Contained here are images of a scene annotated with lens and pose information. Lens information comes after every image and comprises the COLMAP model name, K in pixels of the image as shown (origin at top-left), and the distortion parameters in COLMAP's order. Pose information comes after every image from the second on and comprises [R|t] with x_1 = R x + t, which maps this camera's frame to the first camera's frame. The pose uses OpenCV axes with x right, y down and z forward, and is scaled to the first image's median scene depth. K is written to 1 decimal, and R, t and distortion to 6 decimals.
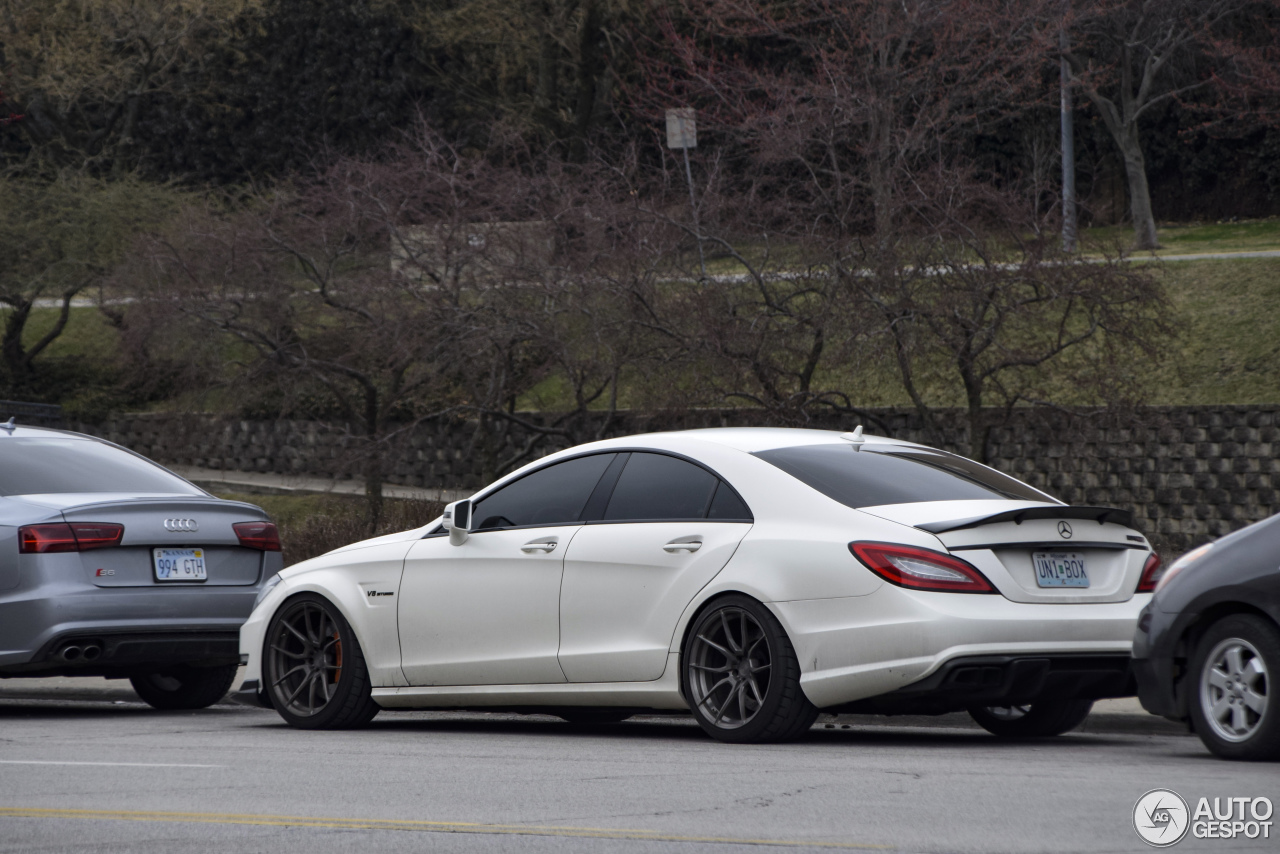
lens RADIAL K [[3285.0, 0, 640.0], [0, 3285.0, 427.0], [0, 0, 1]] dist [0.093199, 0.419895]
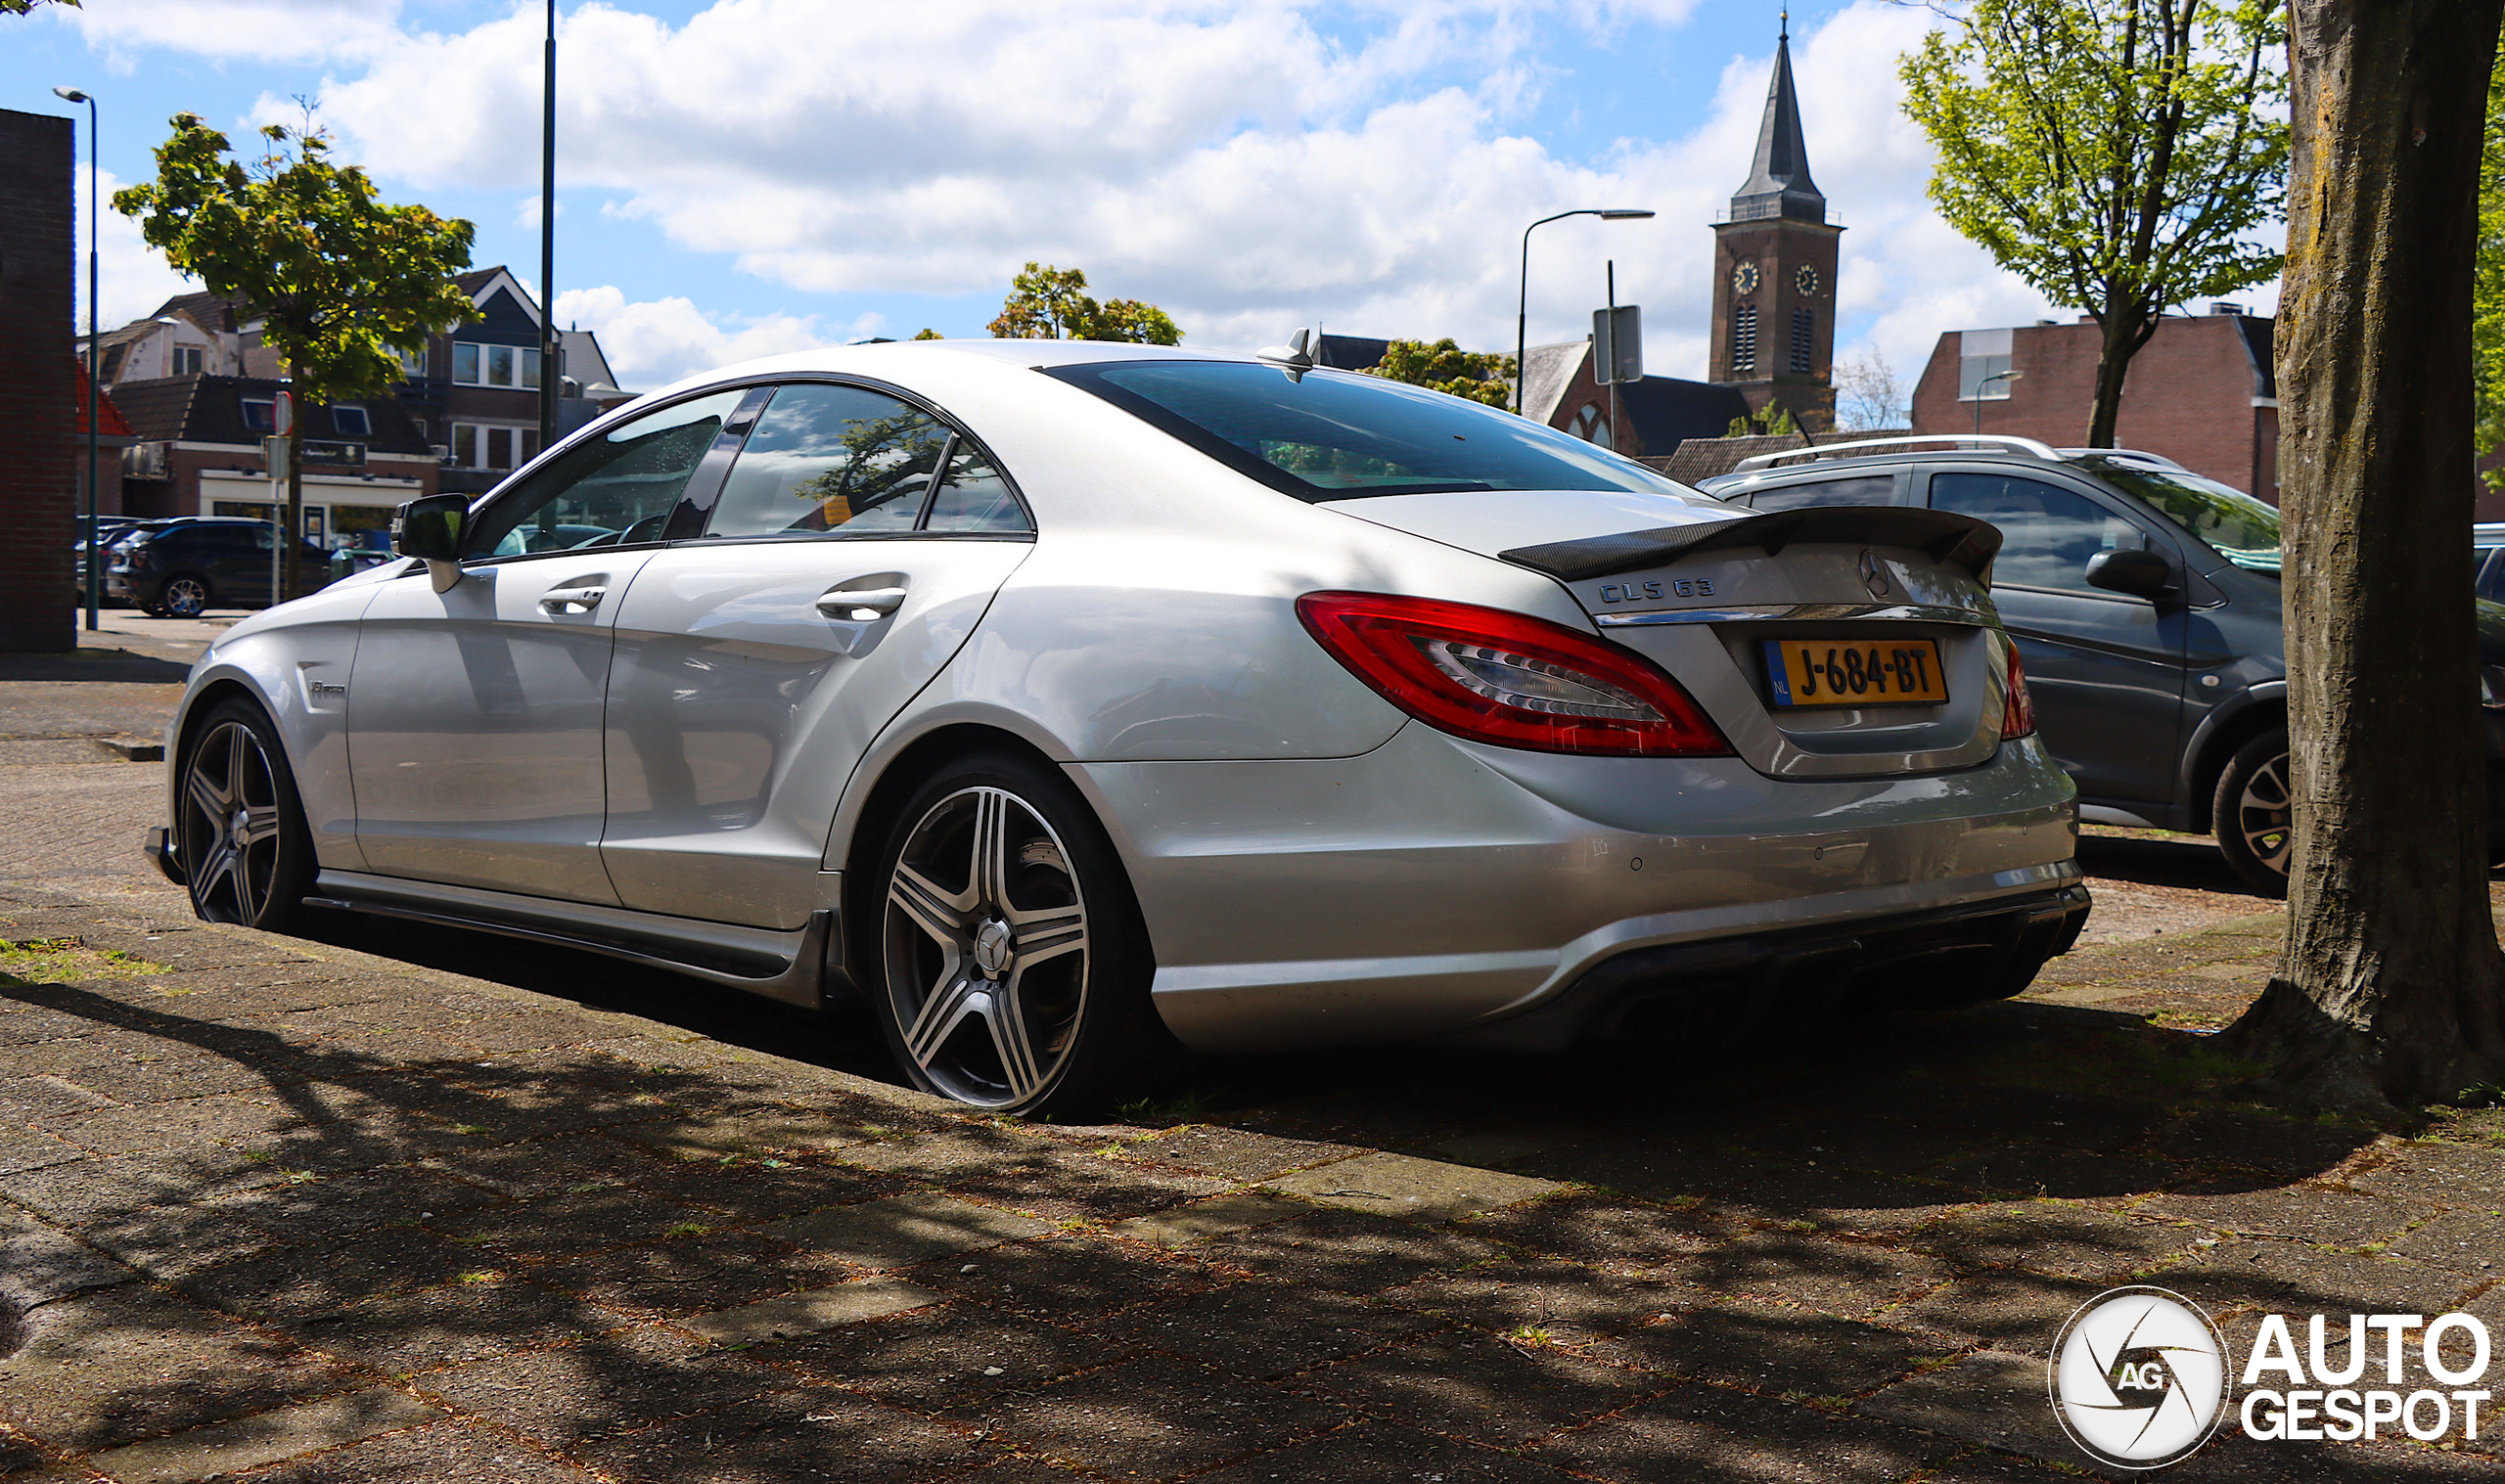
lens RADIAL K [[3506.3, 0, 1252.5], [0, 3506.3, 742.0], [0, 0, 1]] dist [0.000628, 0.002891]
pose [[0.996855, 0.015797, 0.077658, 0.027620], [-0.021513, 0.997076, 0.073327, 0.021361], [-0.076273, -0.074767, 0.994280, 0.581826]]
